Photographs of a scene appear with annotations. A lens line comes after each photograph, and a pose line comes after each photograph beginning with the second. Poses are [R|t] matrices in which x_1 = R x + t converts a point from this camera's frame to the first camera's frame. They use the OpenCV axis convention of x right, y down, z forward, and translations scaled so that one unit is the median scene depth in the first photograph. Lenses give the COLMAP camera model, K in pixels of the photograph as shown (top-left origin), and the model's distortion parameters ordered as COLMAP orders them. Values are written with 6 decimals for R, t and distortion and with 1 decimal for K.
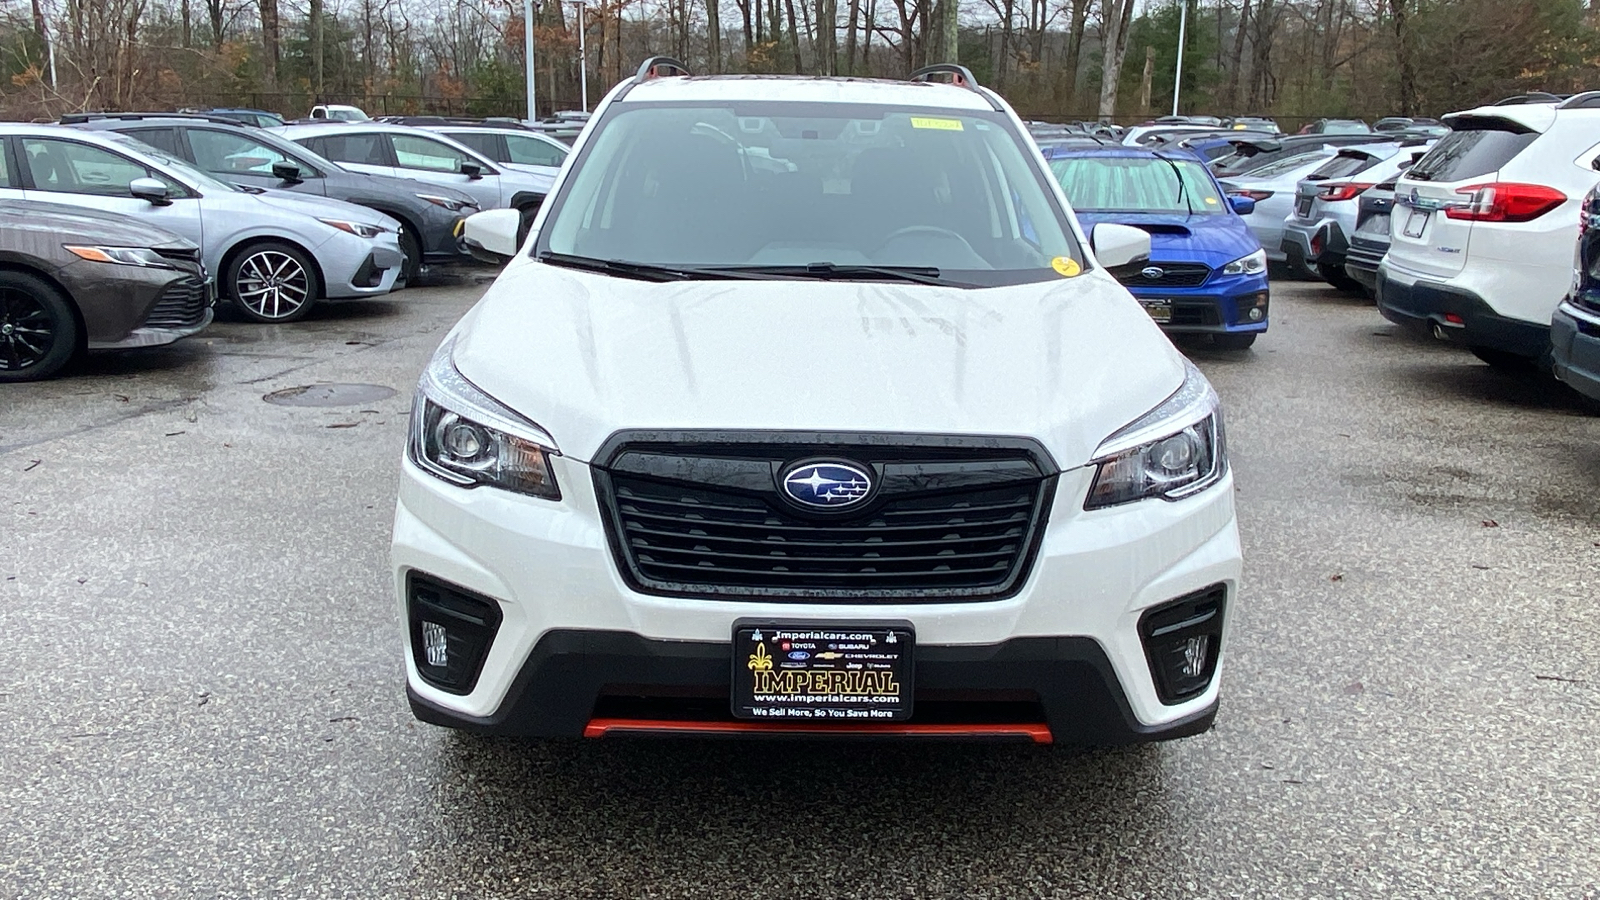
lens RADIAL K [[1297.7, 0, 800.0], [0, 1297.7, 450.0], [0, 0, 1]] dist [0.116942, -0.170676]
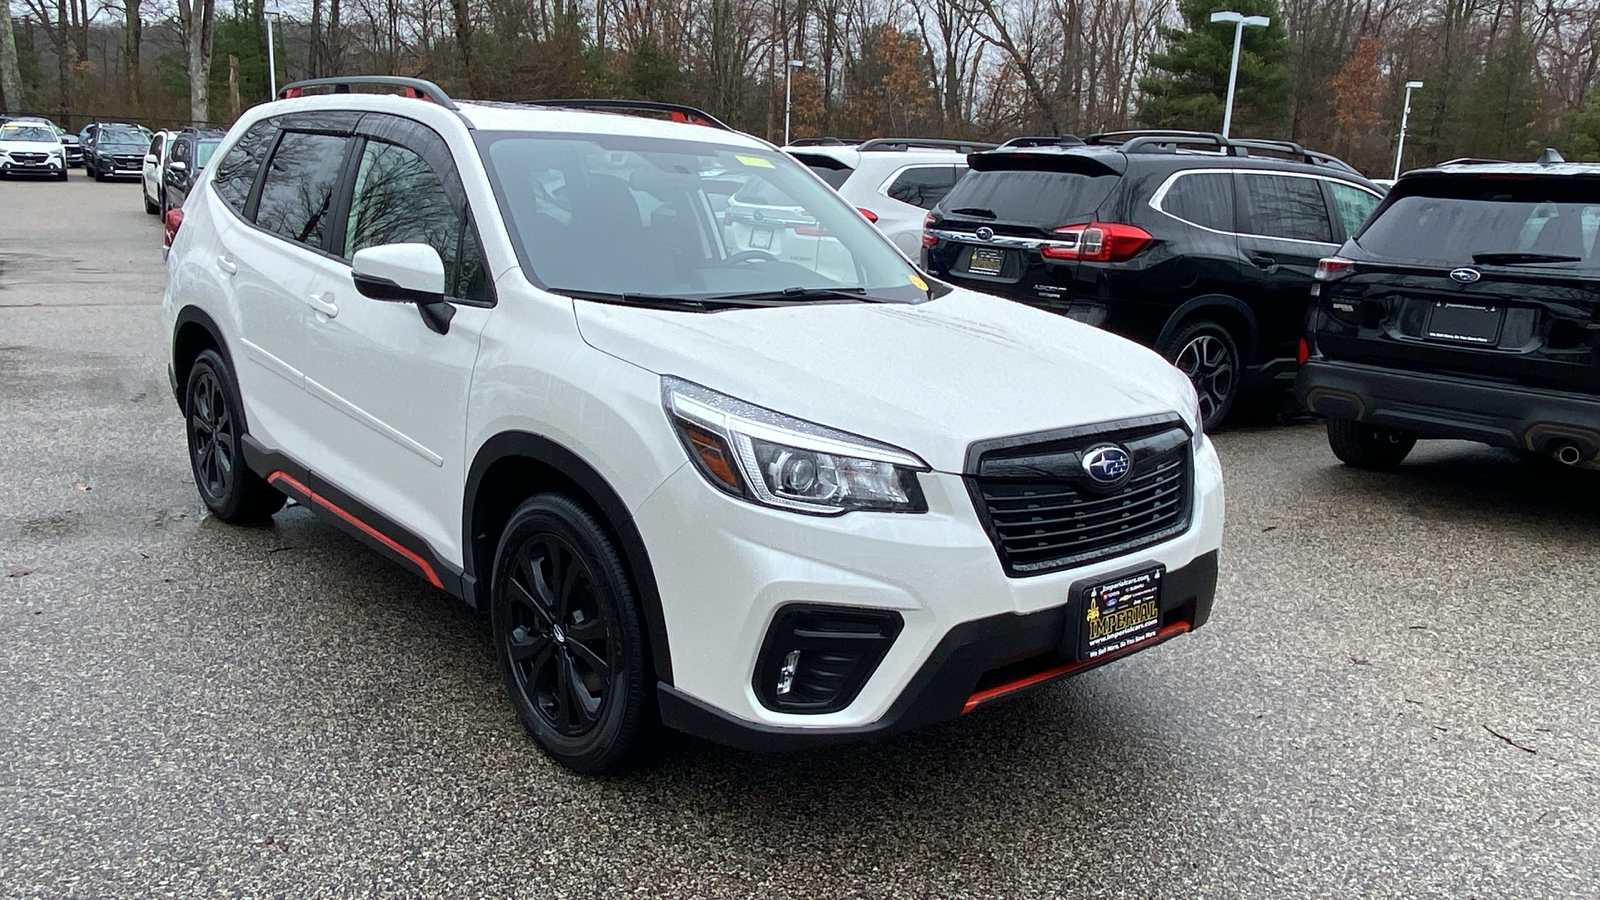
lens RADIAL K [[1206.0, 0, 800.0], [0, 1206.0, 450.0], [0, 0, 1]] dist [0.095956, -0.123326]
pose [[0.773085, -0.124628, 0.621938, -0.921737], [0.119696, 0.991555, 0.049909, -0.080158], [-0.622906, 0.035860, 0.781474, 0.262136]]
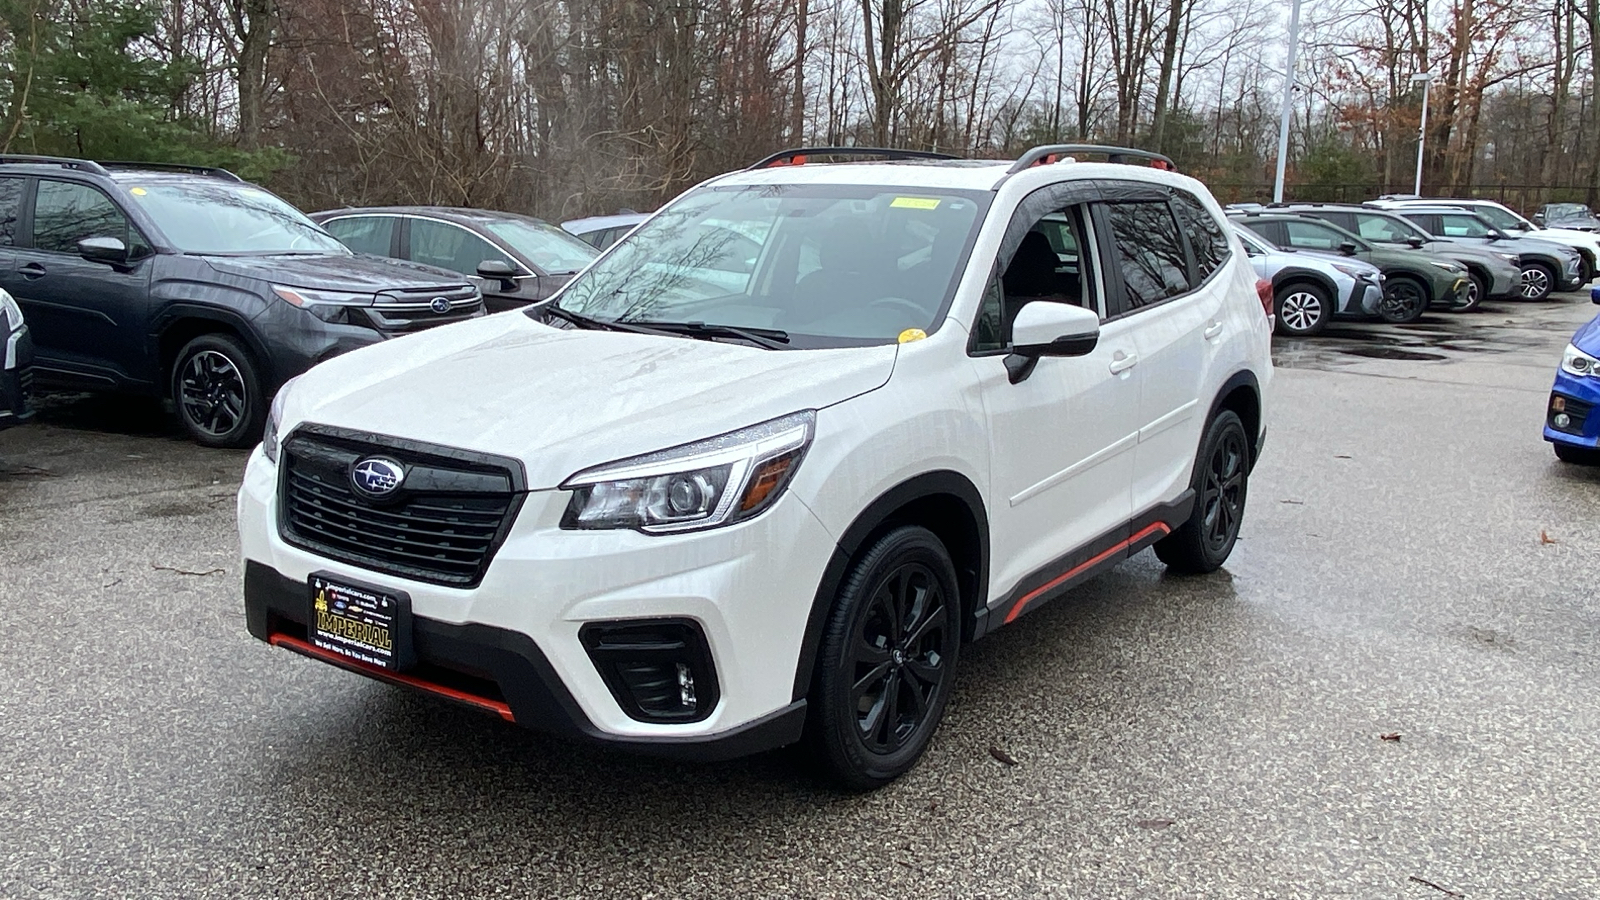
lens RADIAL K [[1297.7, 0, 800.0], [0, 1297.7, 450.0], [0, 0, 1]] dist [0.116942, -0.170676]
pose [[0.811743, 0.098221, -0.575696, 1.083134], [-0.134856, 0.990640, -0.021135, -0.027927], [0.568232, 0.094793, 0.817391, 0.173738]]
